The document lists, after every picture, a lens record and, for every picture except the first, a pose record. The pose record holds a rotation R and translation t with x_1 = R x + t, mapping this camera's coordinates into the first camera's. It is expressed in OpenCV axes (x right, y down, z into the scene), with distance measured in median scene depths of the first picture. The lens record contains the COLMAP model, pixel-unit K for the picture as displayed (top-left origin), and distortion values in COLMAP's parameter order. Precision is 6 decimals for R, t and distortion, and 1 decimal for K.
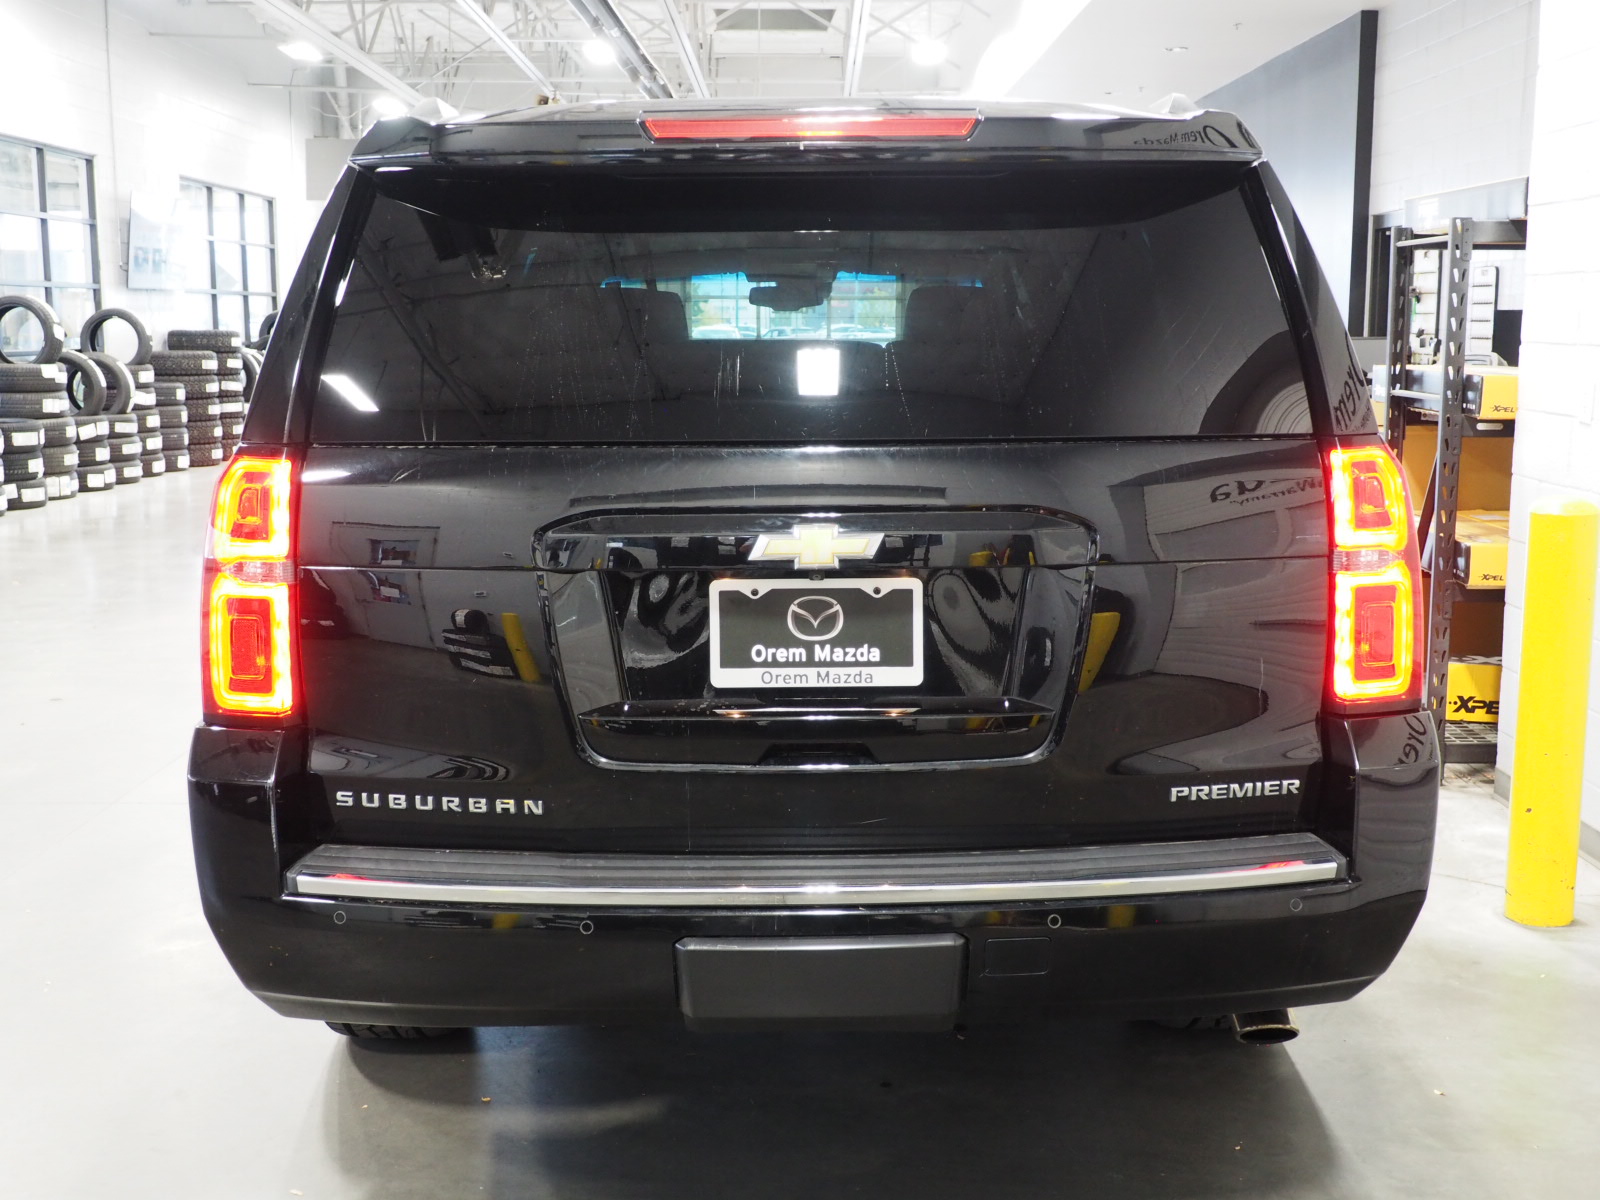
lens RADIAL K [[1750.9, 0, 800.0], [0, 1750.9, 600.0], [0, 0, 1]] dist [-0.224507, 0.283919]
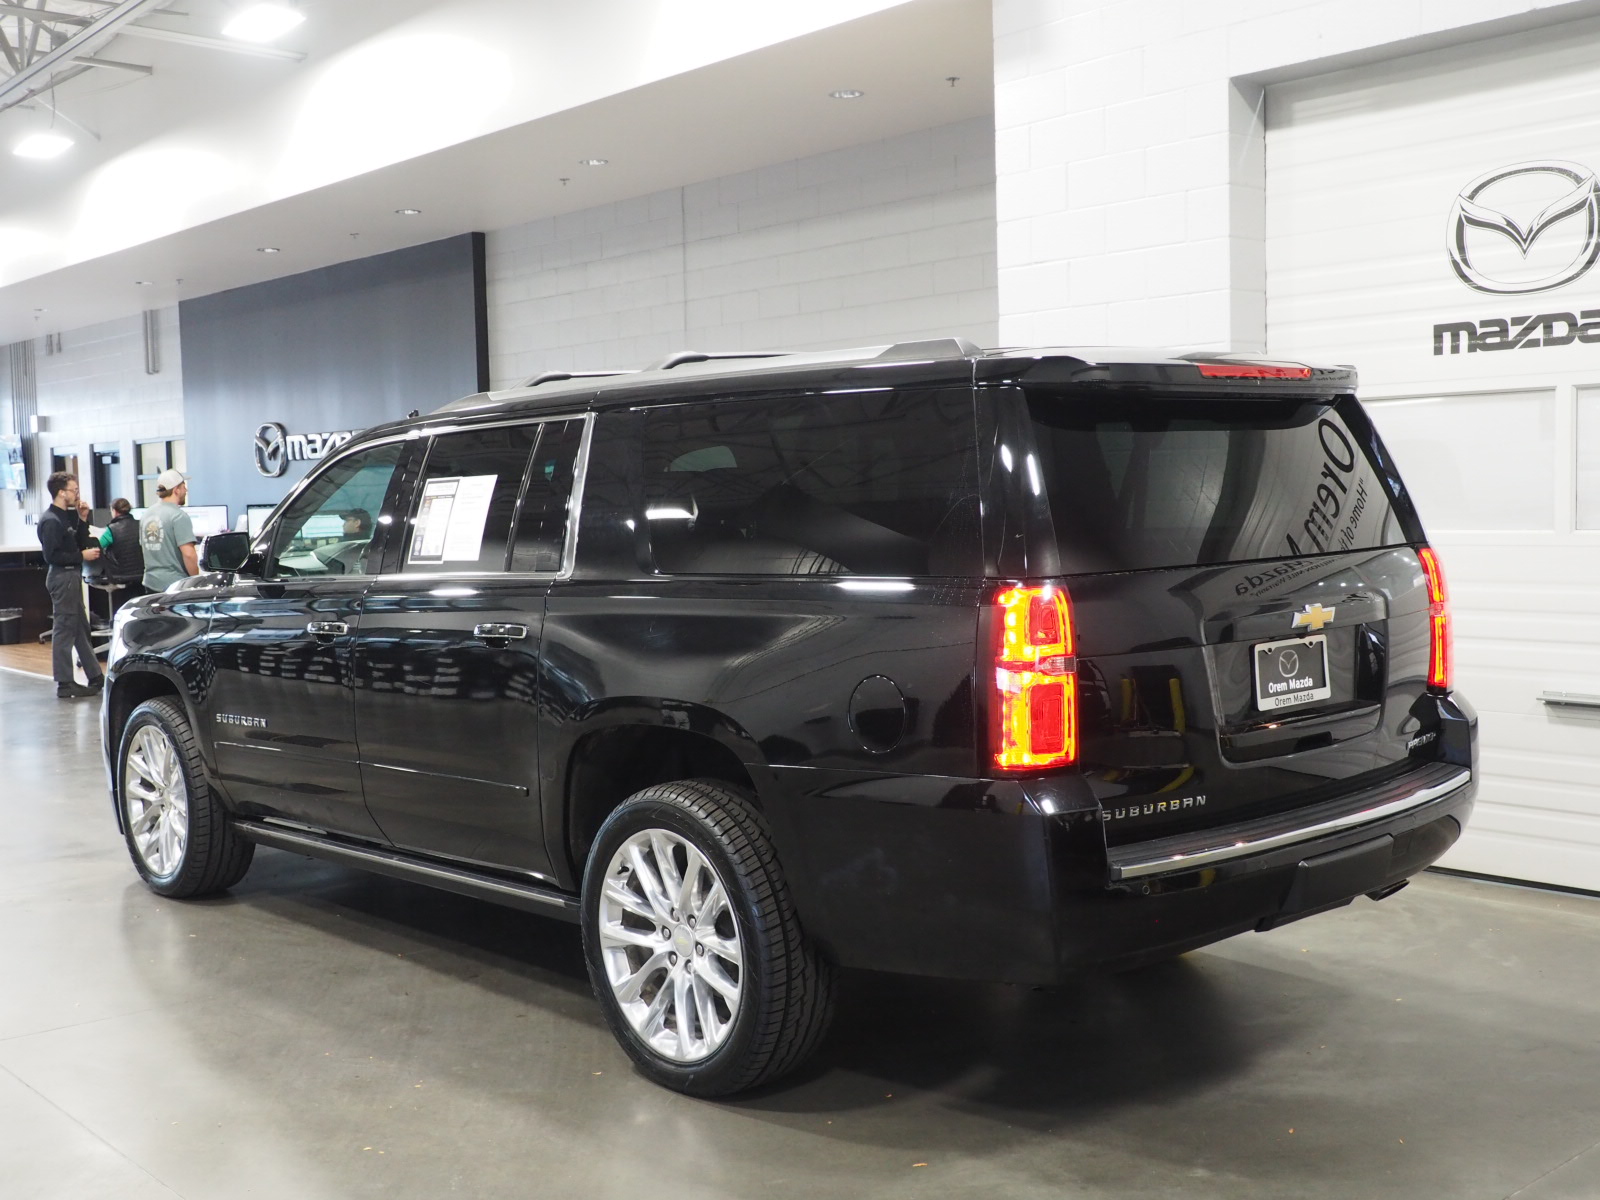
lens RADIAL K [[1750.9, 0, 800.0], [0, 1750.9, 600.0], [0, 0, 1]] dist [-0.224507, 0.283919]
pose [[0.782876, -0.057924, 0.619475, -1.360565], [0.135135, 0.987719, -0.078423, 0.016243], [-0.607325, 0.145108, 0.781089, -0.002469]]
